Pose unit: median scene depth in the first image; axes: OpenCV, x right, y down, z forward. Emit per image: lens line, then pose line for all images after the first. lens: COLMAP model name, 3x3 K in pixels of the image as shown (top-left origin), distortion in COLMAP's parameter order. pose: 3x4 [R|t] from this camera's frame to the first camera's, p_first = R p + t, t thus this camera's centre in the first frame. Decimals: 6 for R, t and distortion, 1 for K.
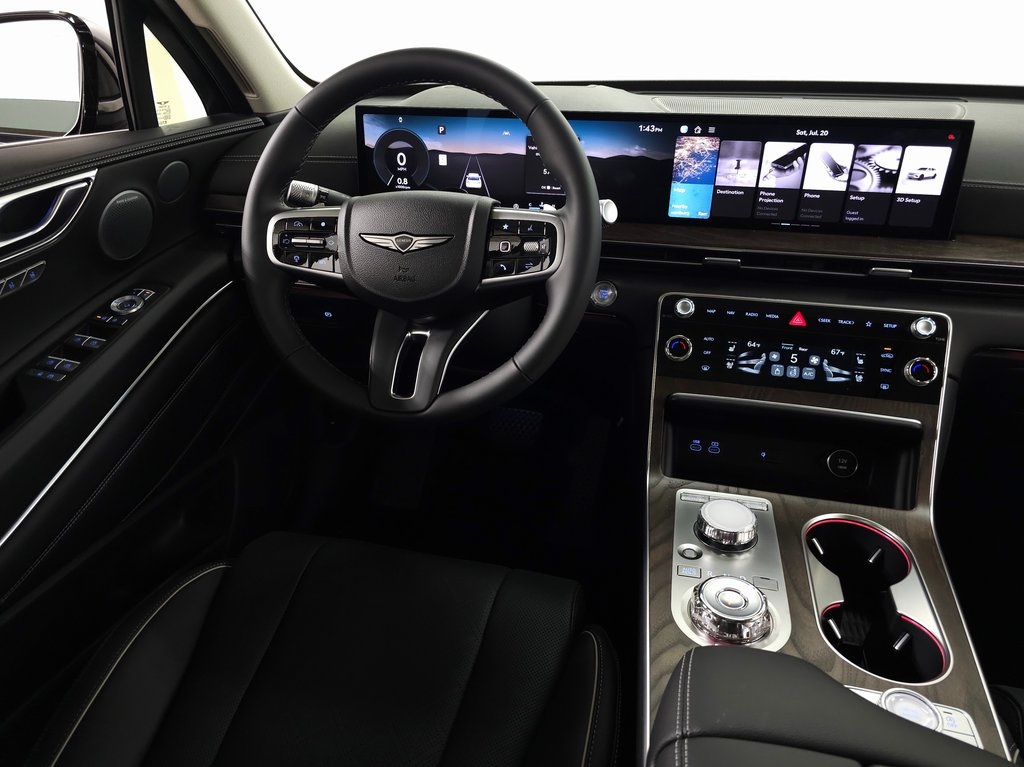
lens RADIAL K [[700.5, 0, 487.0], [0, 700.5, 376.7], [0, 0, 1]] dist [0.026159, -0.046463]
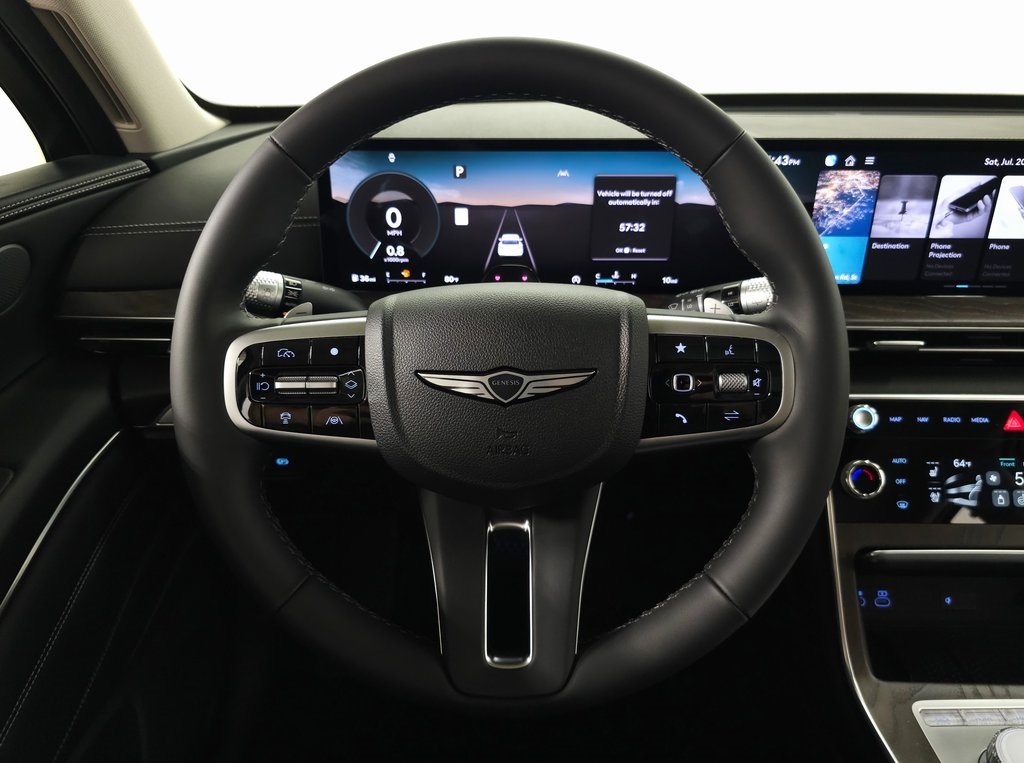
lens RADIAL K [[700.5, 0, 479.8], [0, 700.5, 362.1], [0, 0, 1]] dist [0.026159, -0.046463]
pose [[0.973161, -0.092299, 0.210804, -0.225145], [0.101720, 0.994223, -0.034269, -0.173432], [-0.206423, 0.054792, 0.976927, 0.424415]]
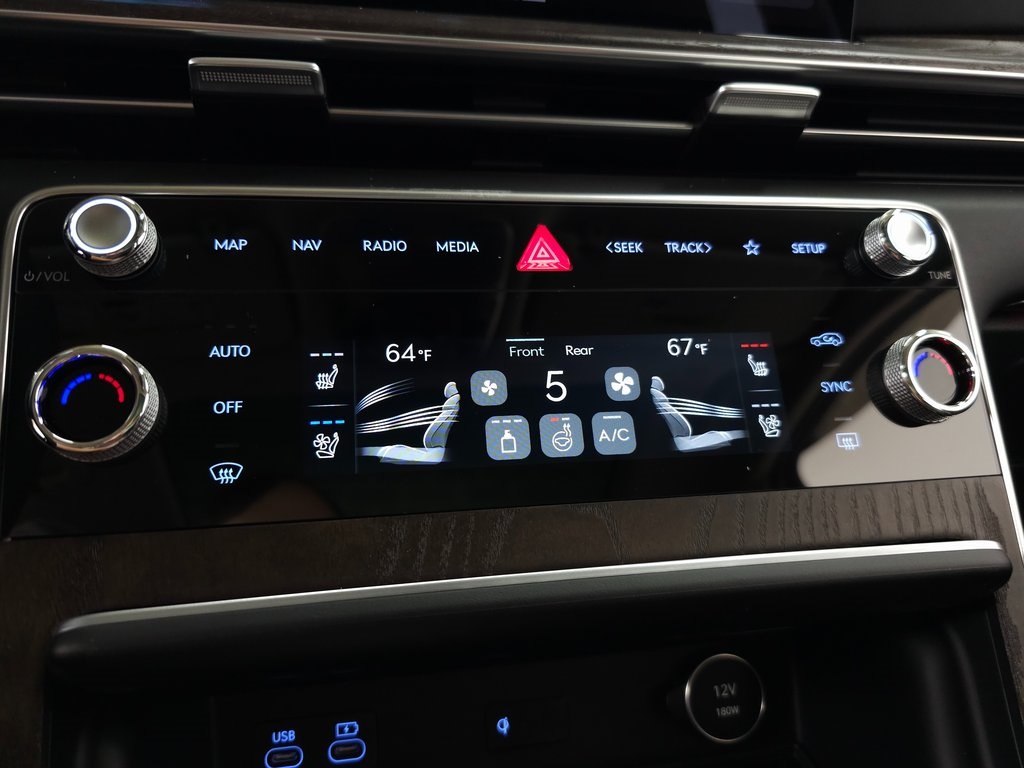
lens RADIAL K [[700.5, 0, 524.3], [0, 700.5, 384.4], [0, 0, 1]] dist [0.026159, -0.046463]
pose [[0.888752, -0.096374, 0.448142, 0.307085], [0.166580, 0.978713, -0.119885, 0.003479], [-0.427049, 0.181199, 0.885887, 0.770358]]
